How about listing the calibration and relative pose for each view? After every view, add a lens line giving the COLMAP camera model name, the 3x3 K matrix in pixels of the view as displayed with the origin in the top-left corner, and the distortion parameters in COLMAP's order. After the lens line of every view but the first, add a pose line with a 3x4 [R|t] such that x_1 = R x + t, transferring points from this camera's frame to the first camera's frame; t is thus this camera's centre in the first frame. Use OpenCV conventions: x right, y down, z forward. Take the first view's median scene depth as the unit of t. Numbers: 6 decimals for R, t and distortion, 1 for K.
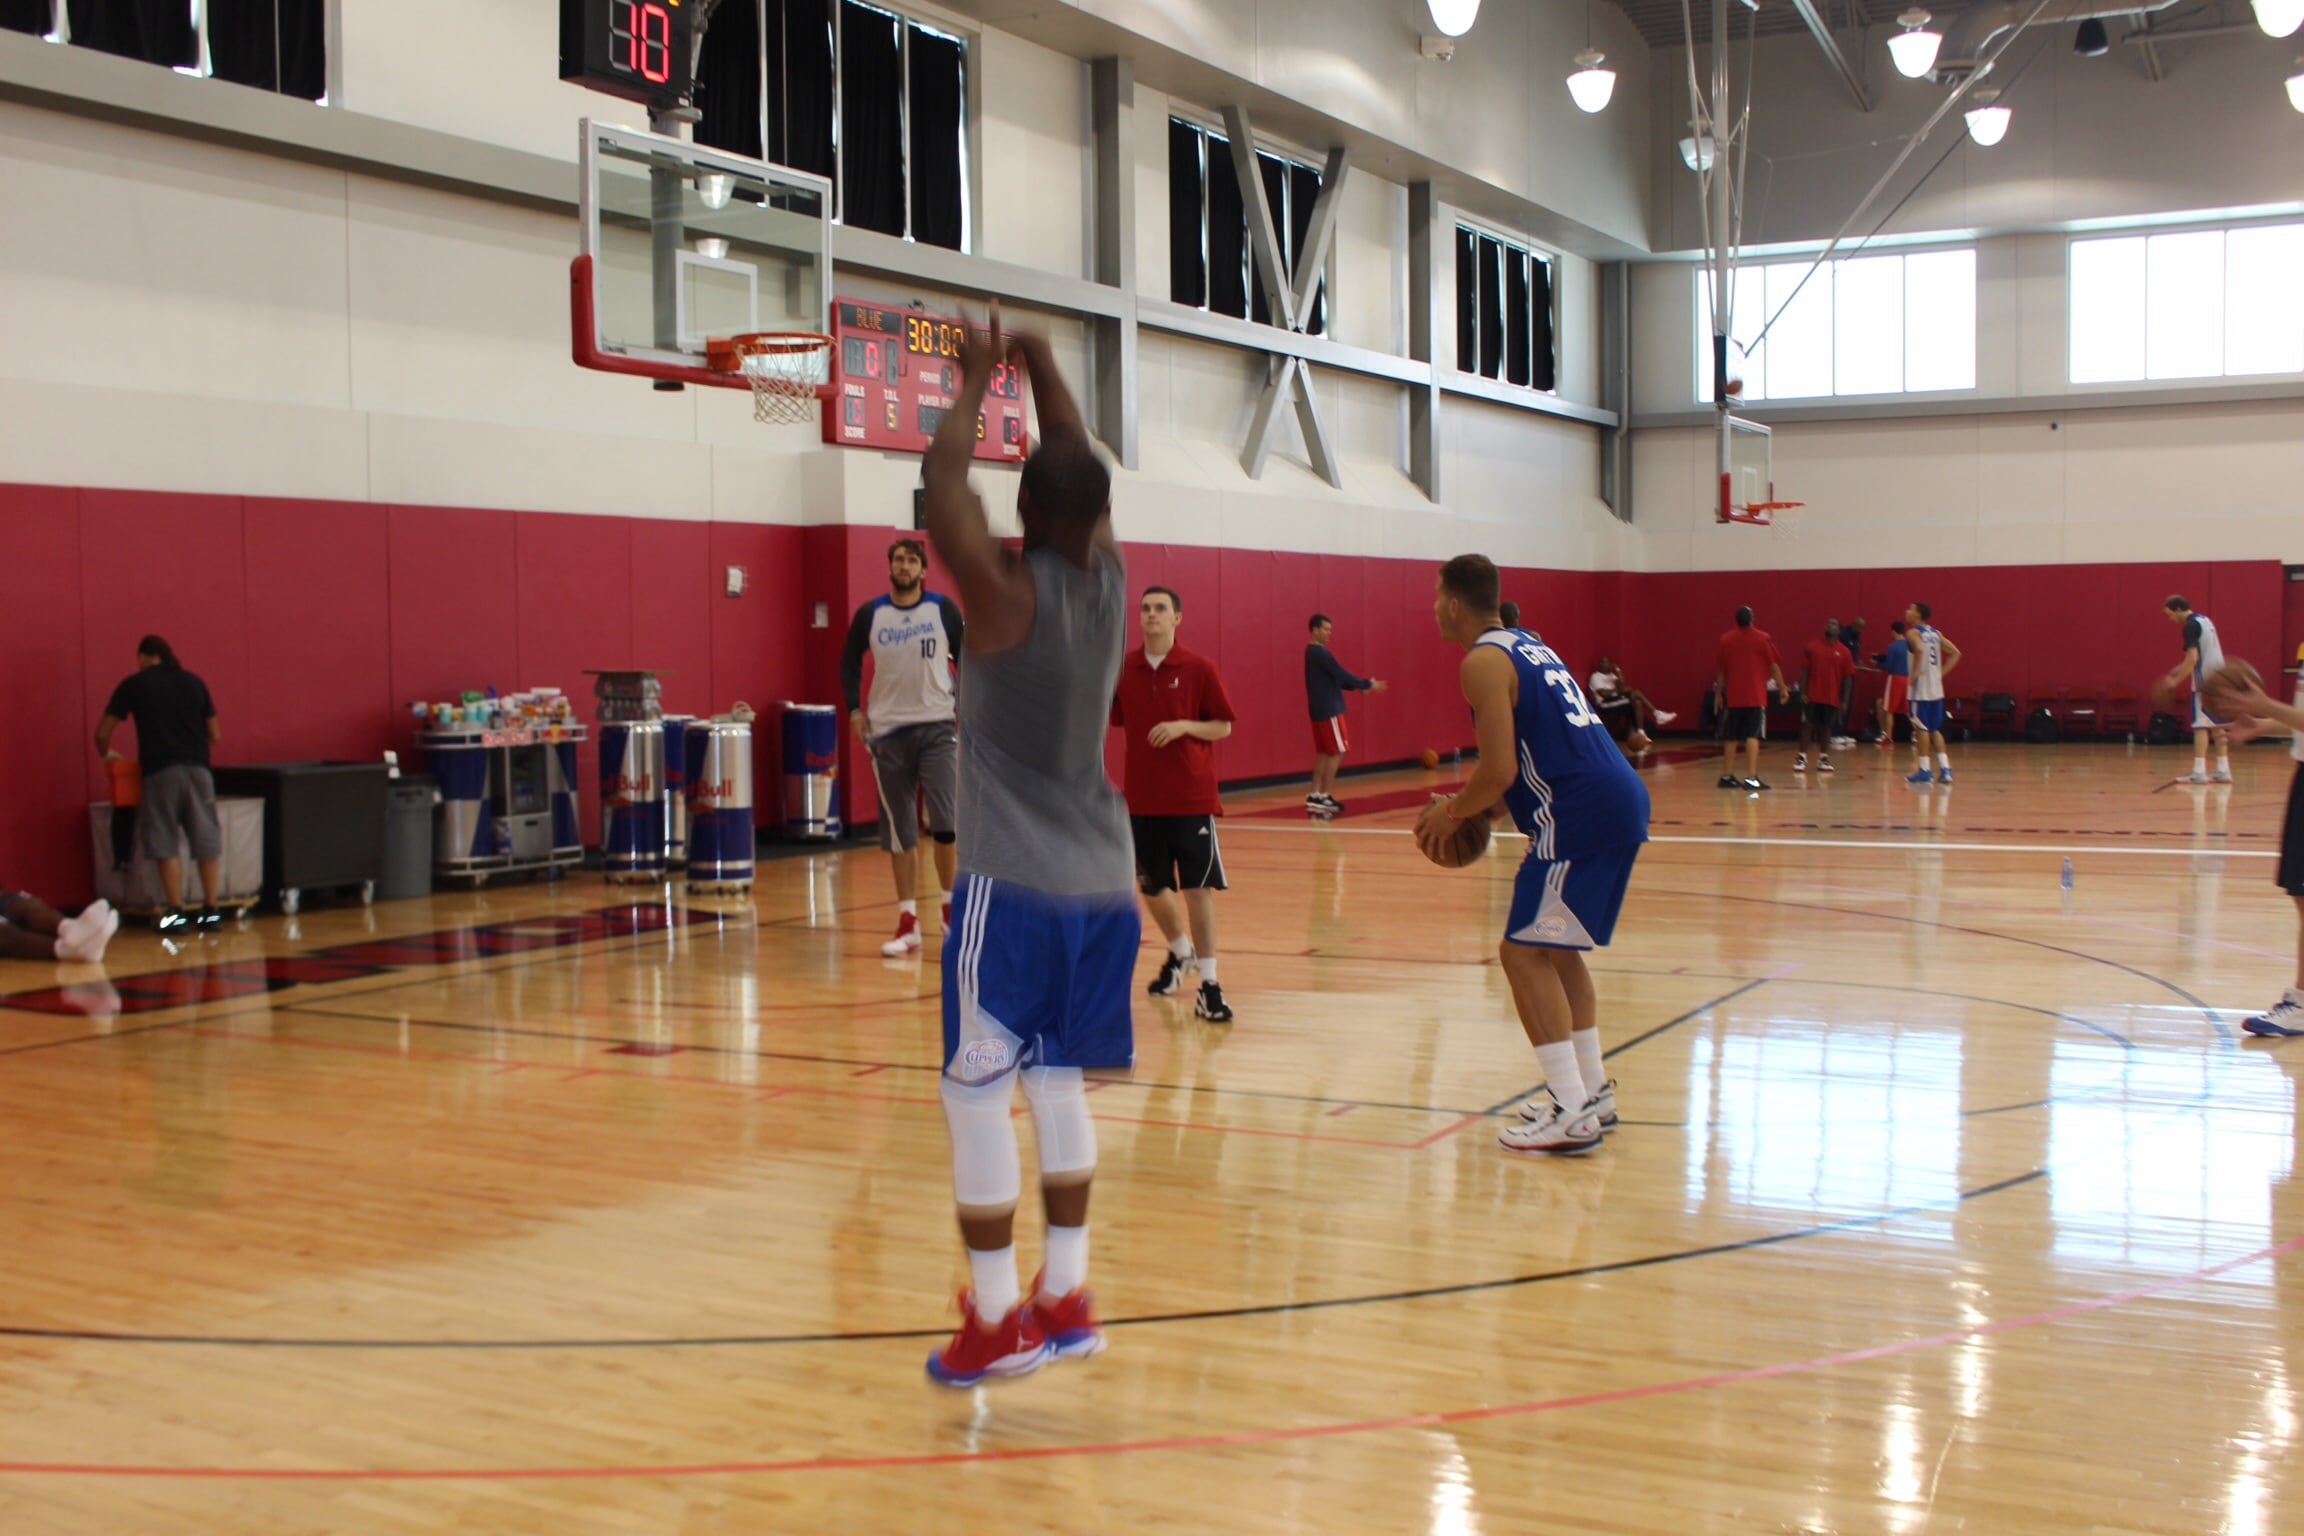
lens RADIAL K [[2539.3, 0, 1152.0], [0, 2539.3, 768.0], [0, 0, 1]] dist [-0.077314, 0.024905]
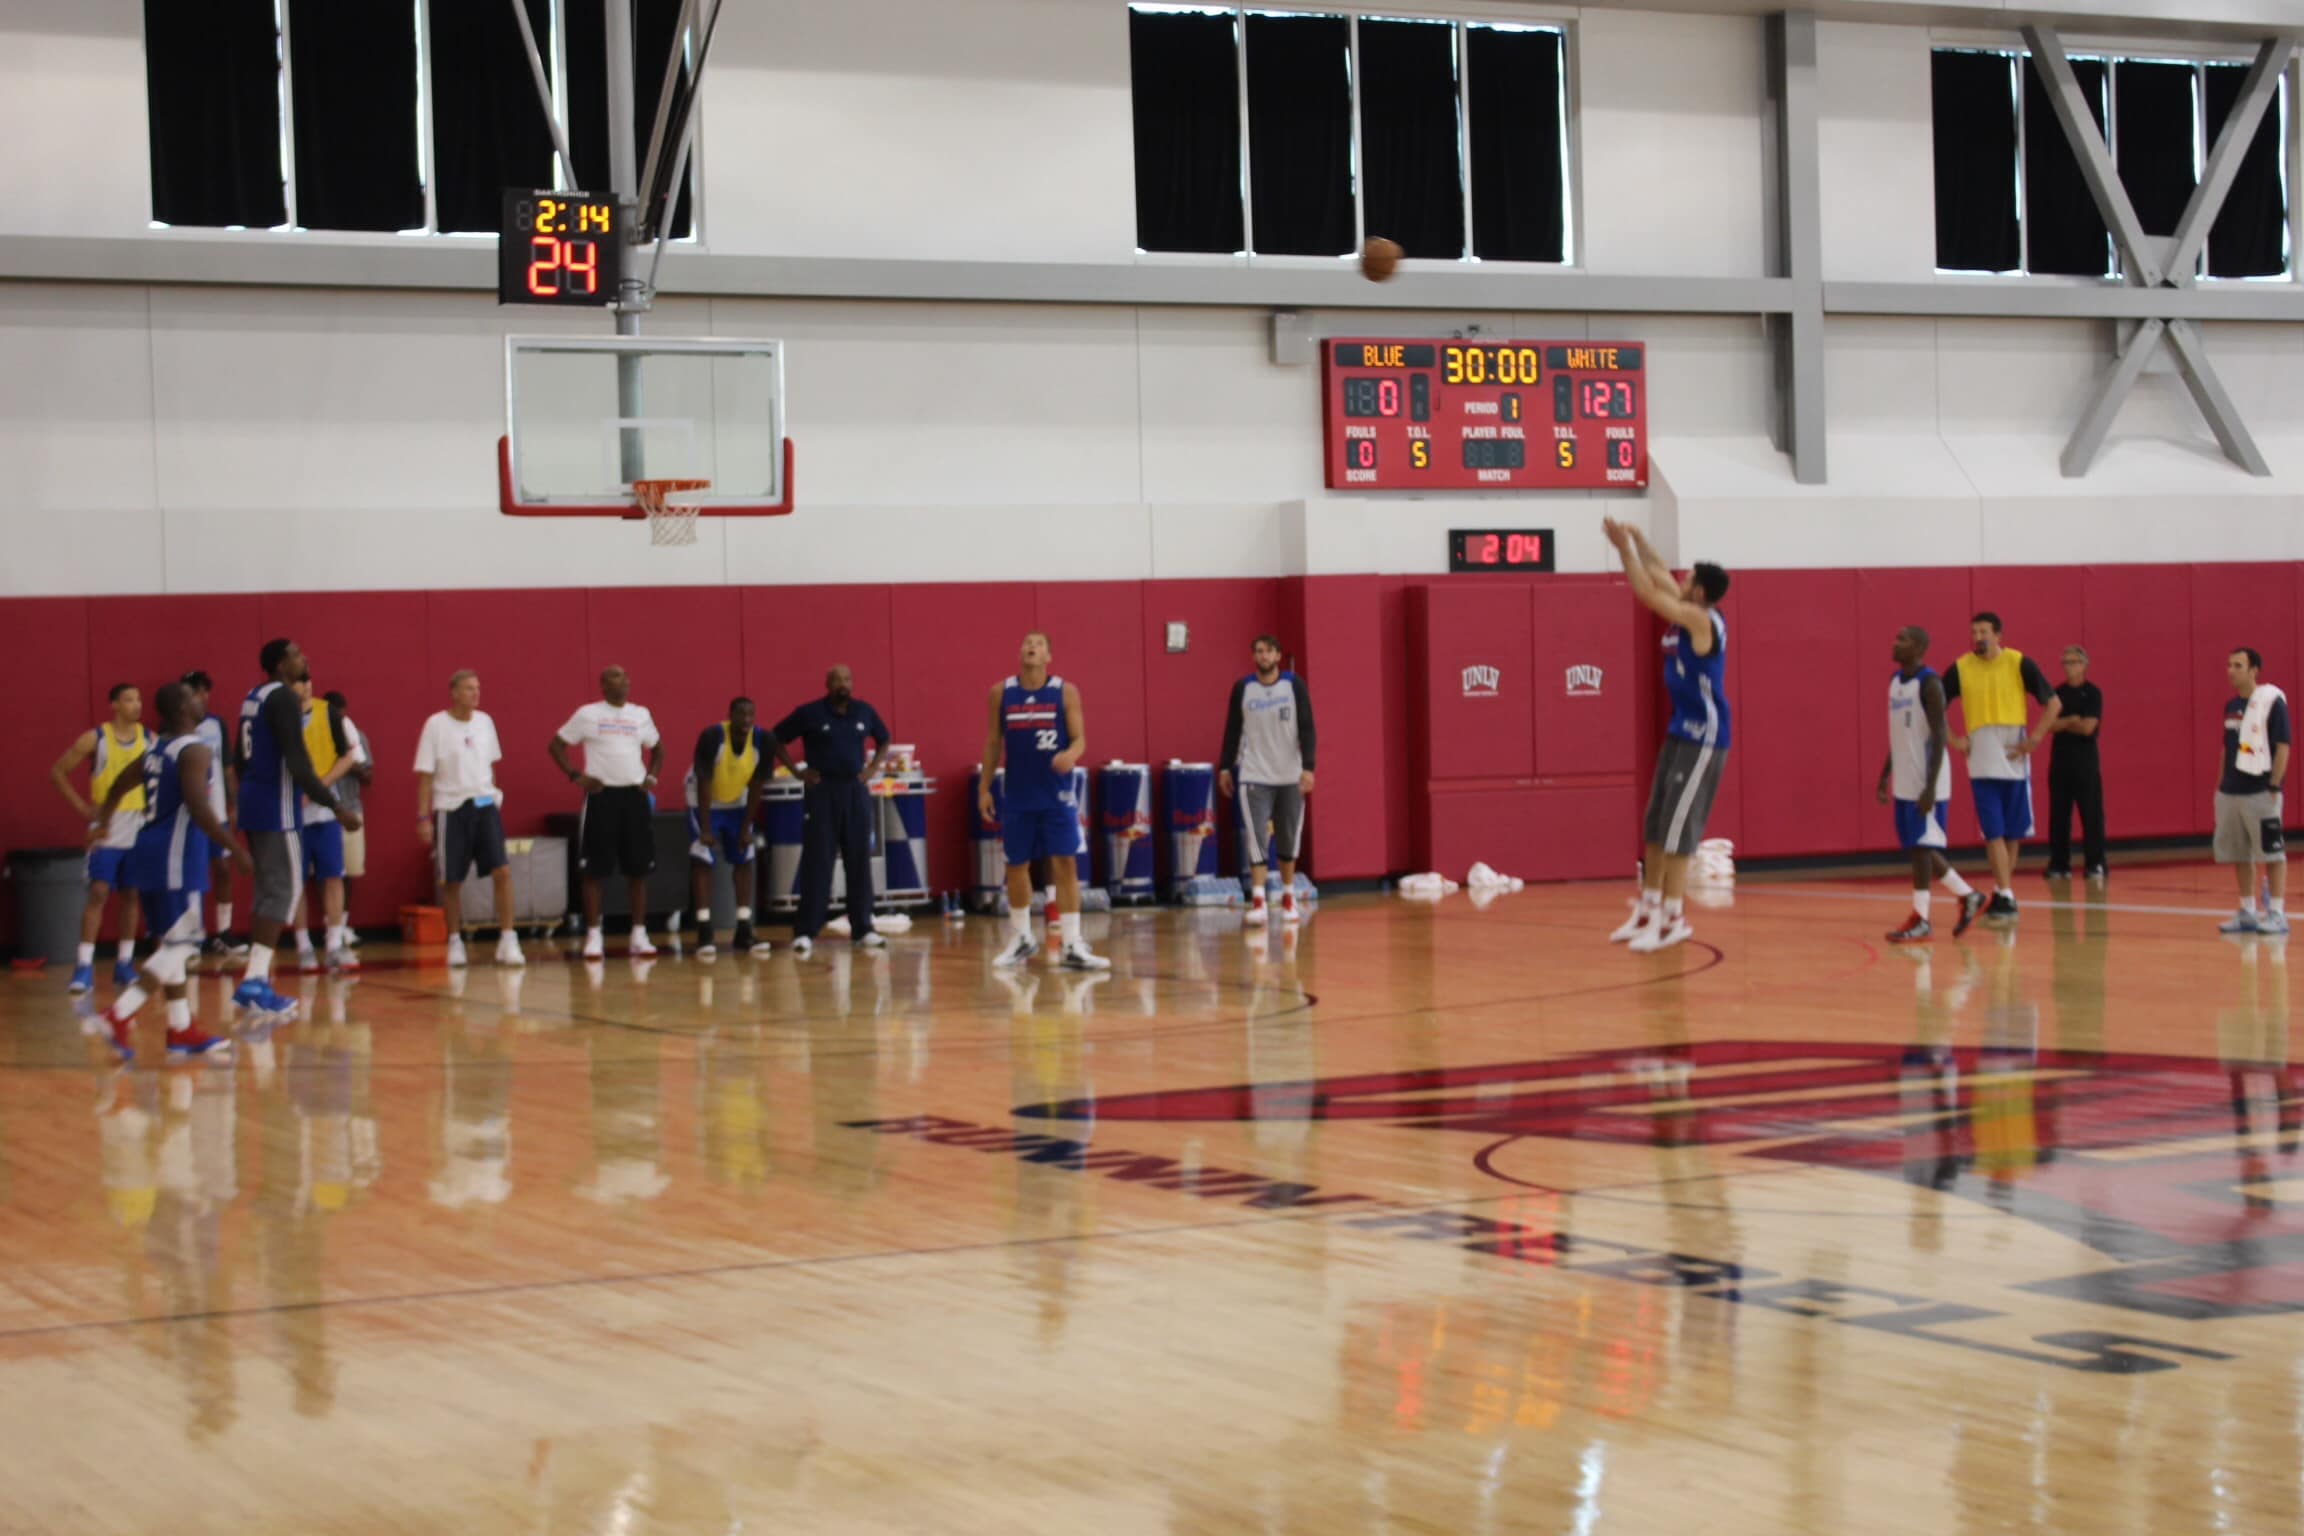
lens RADIAL K [[4176.1, 0, 1154.9], [0, 4176.1, 771.4], [0, 0, 1]] dist [0.000373, -0.052601]
pose [[0.822499, -0.000833, -0.568766, 0.723400], [-0.009861, 0.999828, -0.015726, 0.005949], [0.568681, 0.018543, 0.822349, -0.351582]]
